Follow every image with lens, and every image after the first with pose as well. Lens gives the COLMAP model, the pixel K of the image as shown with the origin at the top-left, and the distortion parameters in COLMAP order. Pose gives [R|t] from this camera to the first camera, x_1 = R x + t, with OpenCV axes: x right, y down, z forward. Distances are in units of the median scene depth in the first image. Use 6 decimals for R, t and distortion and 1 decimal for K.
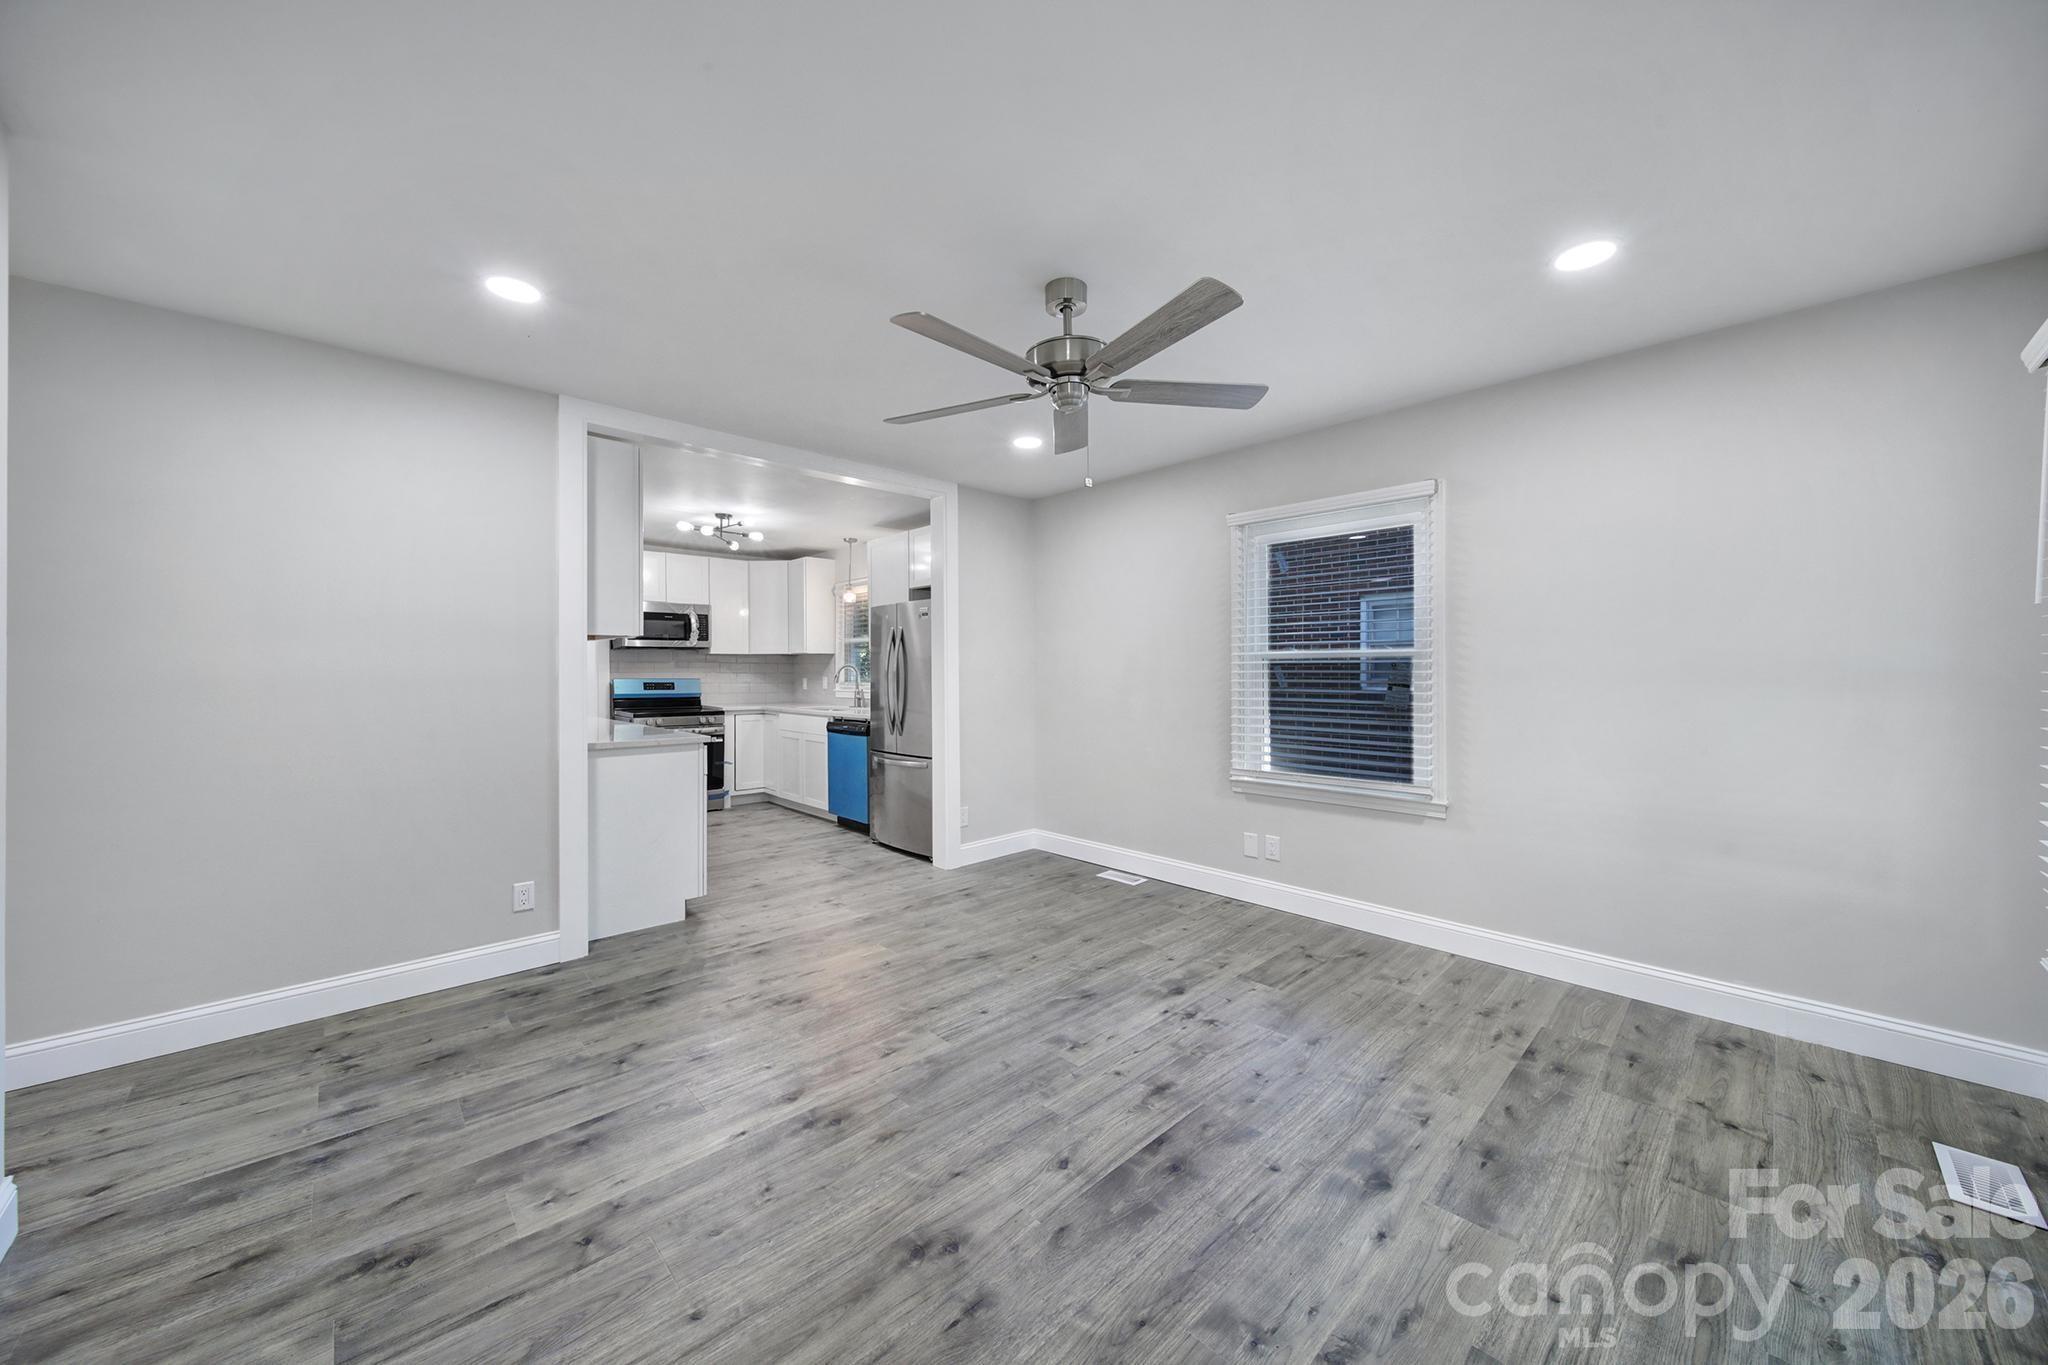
lens RADIAL K [[720.6, 0, 1009.5], [0, 720.6, 678.9], [0, 0, 1]] dist [0.001402, -0.001827]
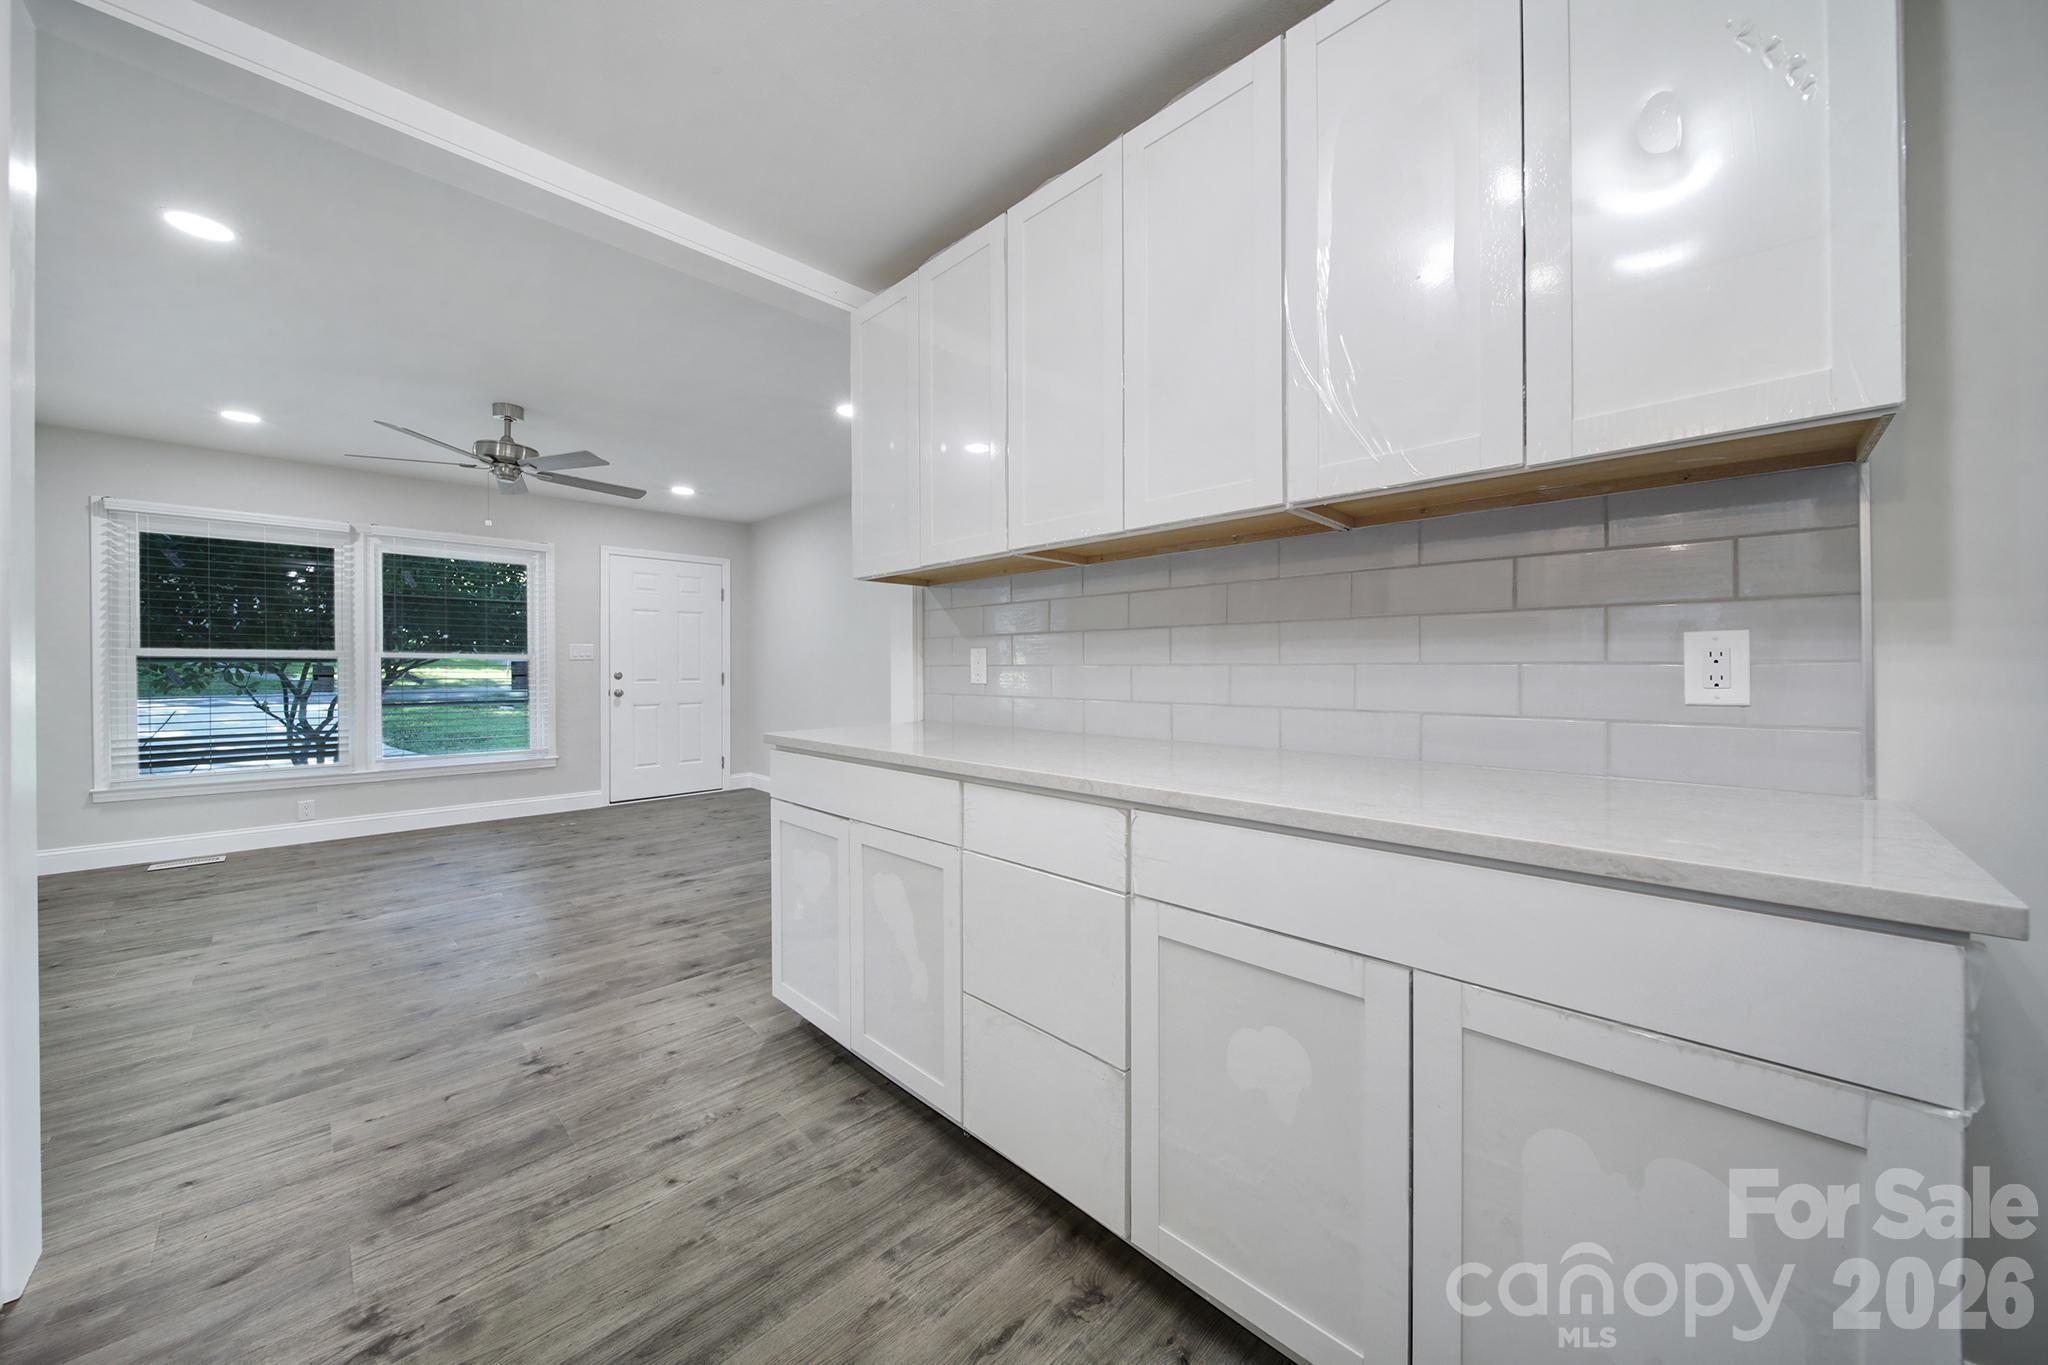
lens RADIAL K [[720.6, 0, 1019.1], [0, 720.6, 677.3], [0, 0, 1]] dist [0.001402, -0.001827]
pose [[-0.999110, 0.005231, -0.041854, -0.821101], [0.004165, 0.999666, 0.025513, 0.022219], [0.041974, 0.025316, -0.998798, 2.188968]]
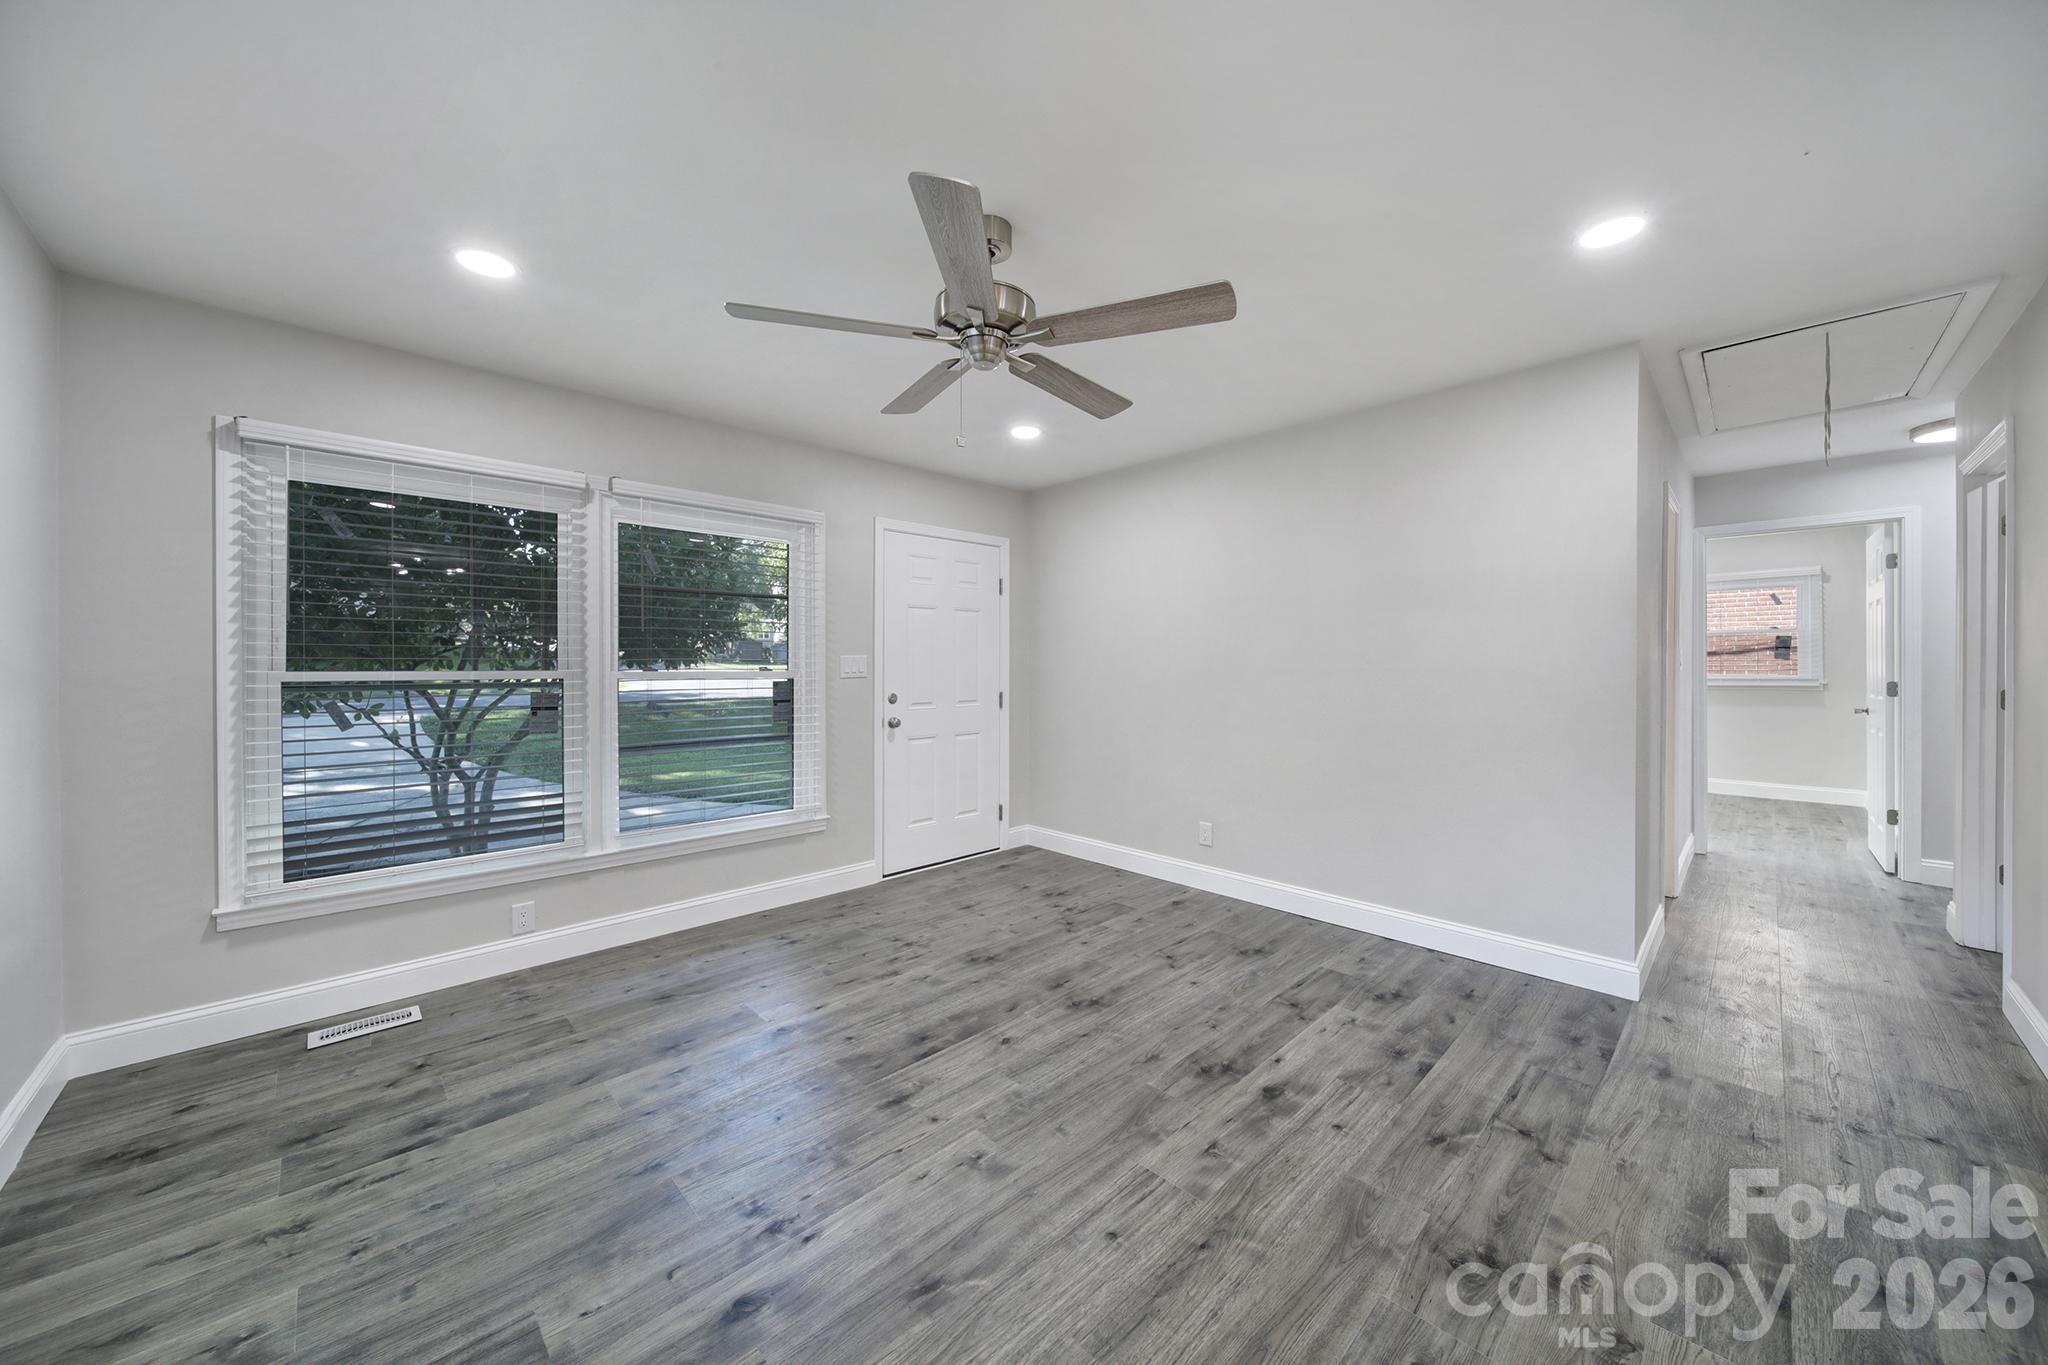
lens RADIAL K [[720.6, 0, 1015.5], [0, 720.6, 671.7], [0, 0, 1]] dist [0.001402, -0.001827]
pose [[-0.999789, 0.006131, -0.019610, 0.052226], [0.005761, 0.999805, 0.018886, -0.017867], [0.019722, 0.018770, -0.999629, 1.537217]]
